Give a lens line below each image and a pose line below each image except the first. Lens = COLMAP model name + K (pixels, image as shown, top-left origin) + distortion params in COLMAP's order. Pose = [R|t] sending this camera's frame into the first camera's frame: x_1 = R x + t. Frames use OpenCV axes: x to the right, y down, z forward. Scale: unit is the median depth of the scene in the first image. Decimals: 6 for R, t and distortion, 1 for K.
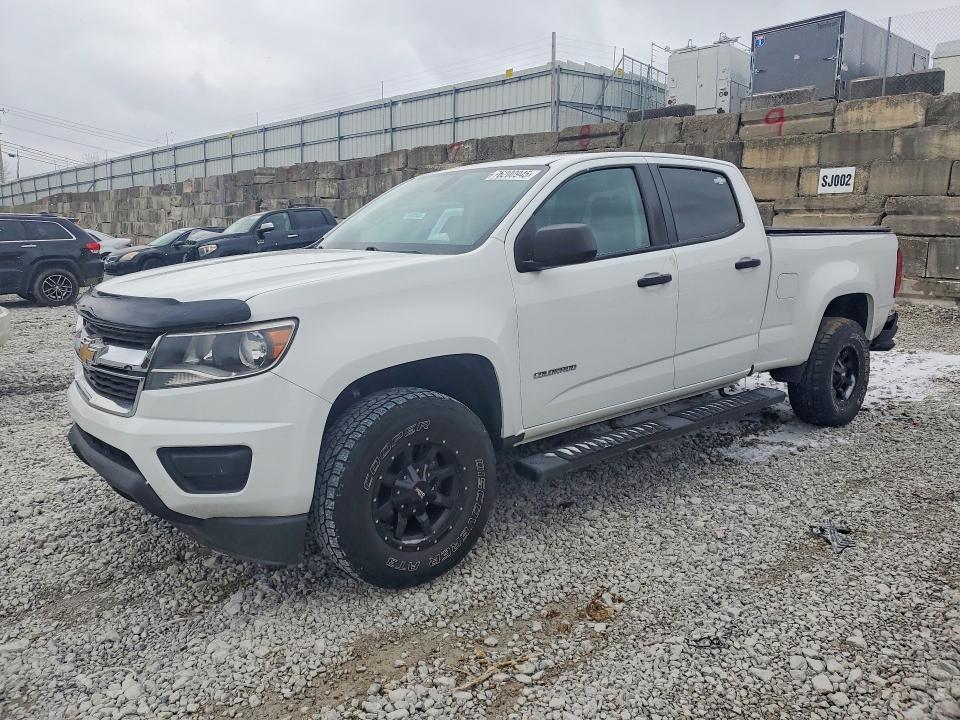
lens RADIAL K [[756.6, 0, 480.3], [0, 756.6, 361.4], [0, 0, 1]] dist [-0.025808, 0.023995]
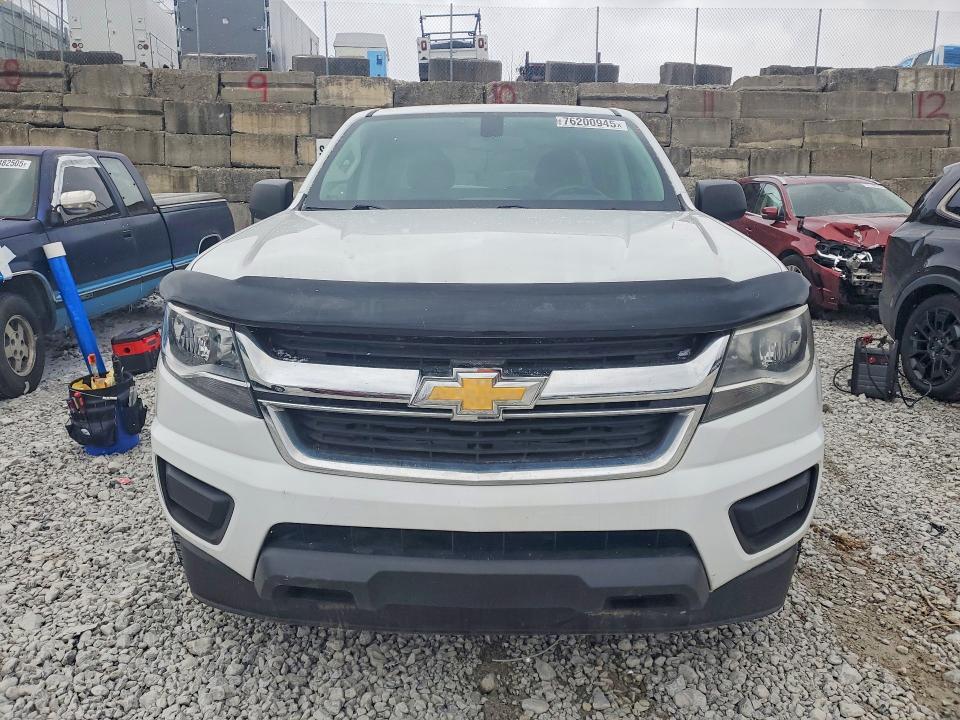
lens RADIAL K [[756.6, 0, 480.9], [0, 756.6, 357.2], [0, 0, 1]] dist [-0.025808, 0.023995]
pose [[0.638921, -0.138405, 0.756720, -0.222102], [0.114403, 0.989839, 0.084448, -0.019331], [-0.760718, 0.032615, 0.648262, 0.158555]]
